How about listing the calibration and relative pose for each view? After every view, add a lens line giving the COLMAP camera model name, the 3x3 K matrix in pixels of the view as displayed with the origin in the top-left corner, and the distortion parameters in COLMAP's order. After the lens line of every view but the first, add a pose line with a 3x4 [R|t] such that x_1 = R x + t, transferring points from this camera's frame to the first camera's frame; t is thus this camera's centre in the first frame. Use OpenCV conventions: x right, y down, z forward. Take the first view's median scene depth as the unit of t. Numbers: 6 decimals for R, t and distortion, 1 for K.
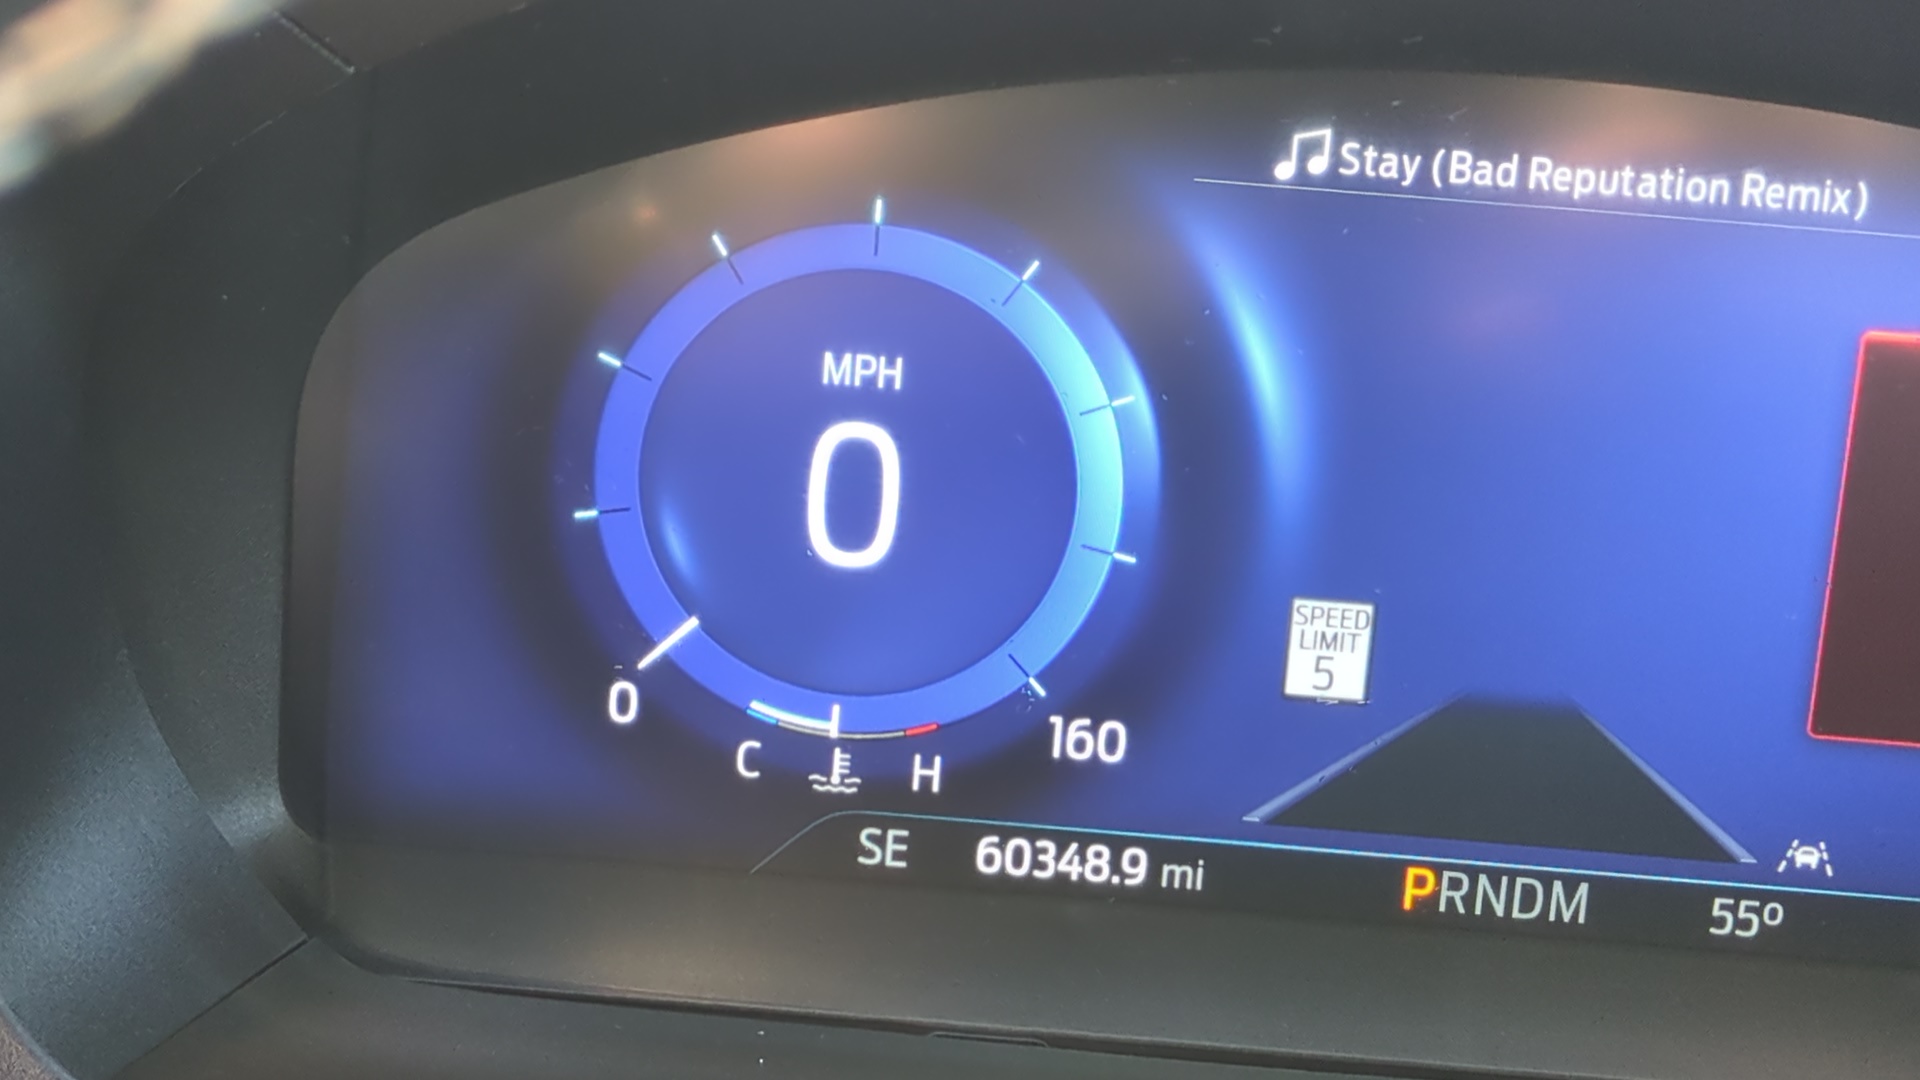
lens RADIAL K [[1650.5, 0, 916.9], [0, 1650.5, 587.8], [0, 0, 1]] dist [0.071518, -0.078091]
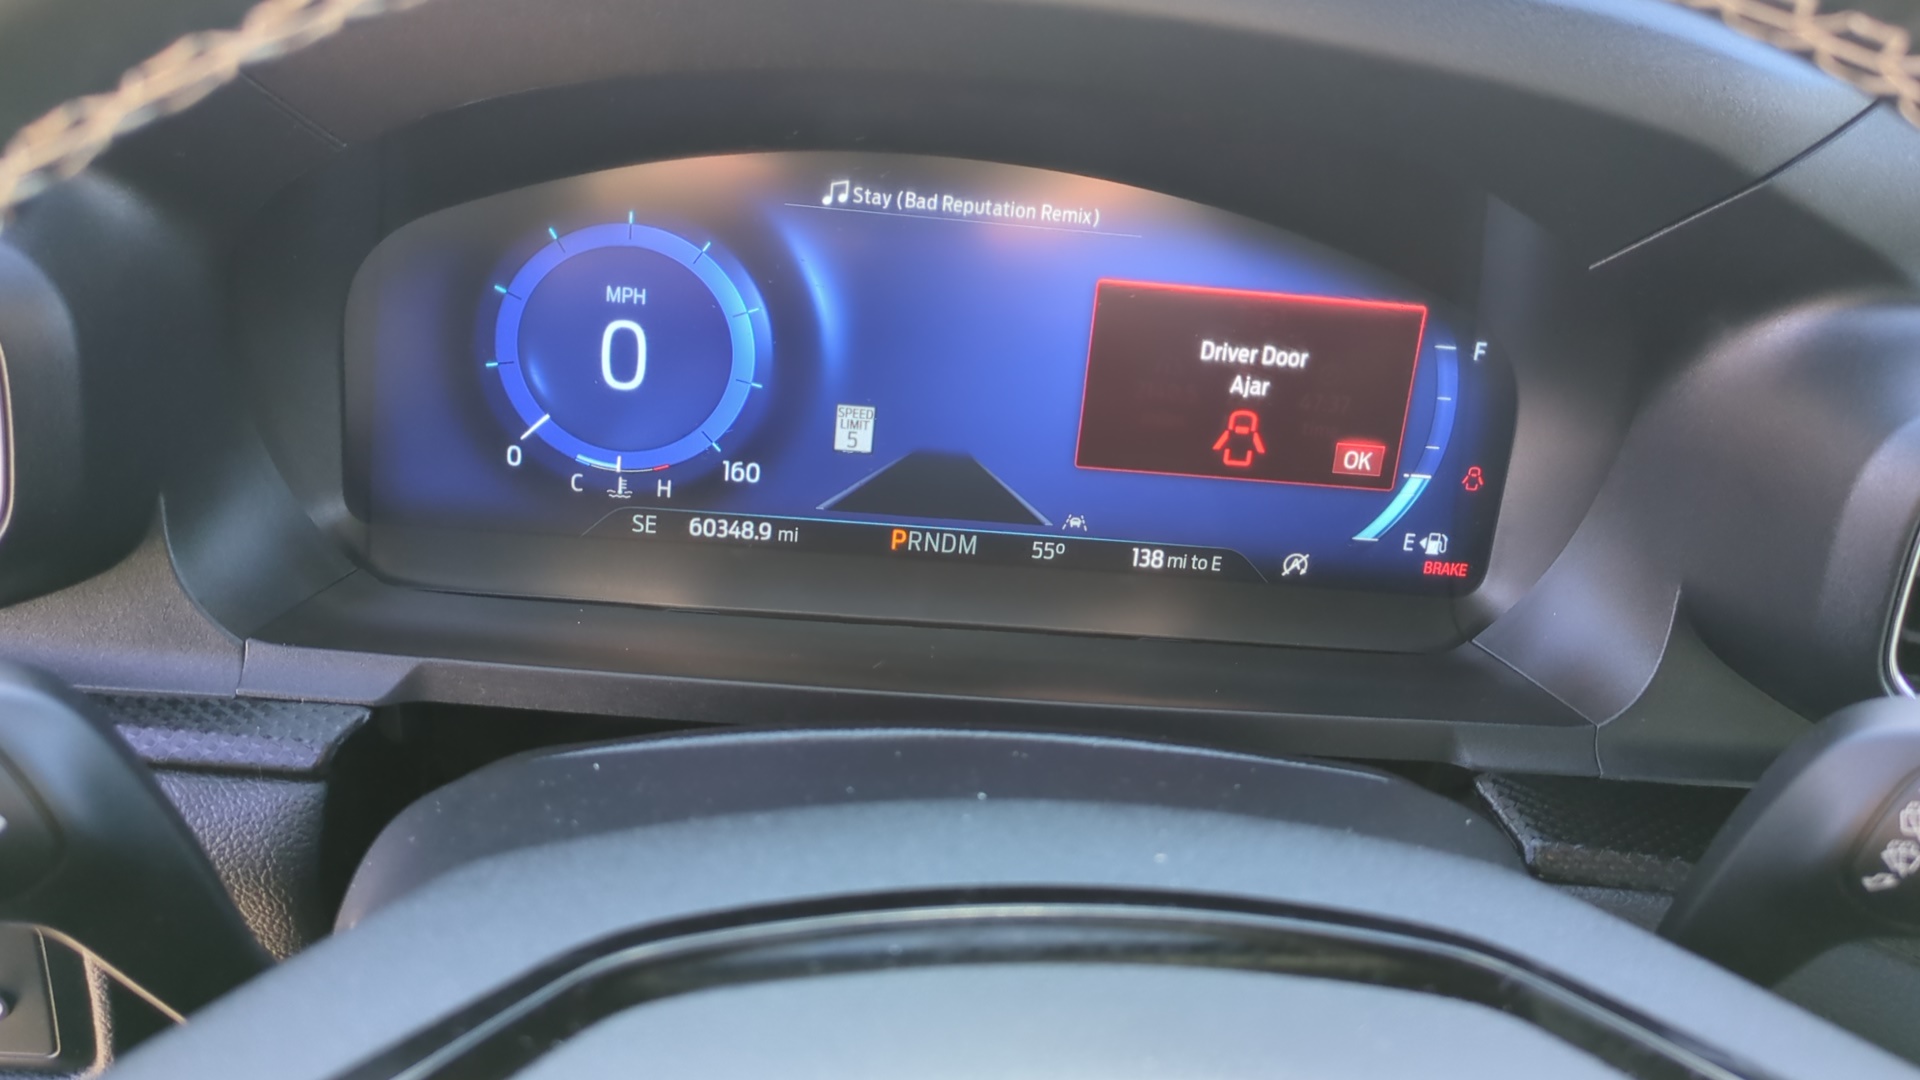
lens RADIAL K [[1650.5, 0, 899.3], [0, 1650.5, 590.3], [0, 0, 1]] dist [0.071518, -0.078091]
pose [[0.996121, -0.014367, 0.086812, 0.119502], [-0.003003, 0.980455, 0.196721, -0.174352], [-0.087941, -0.196219, 0.976609, -1.096462]]
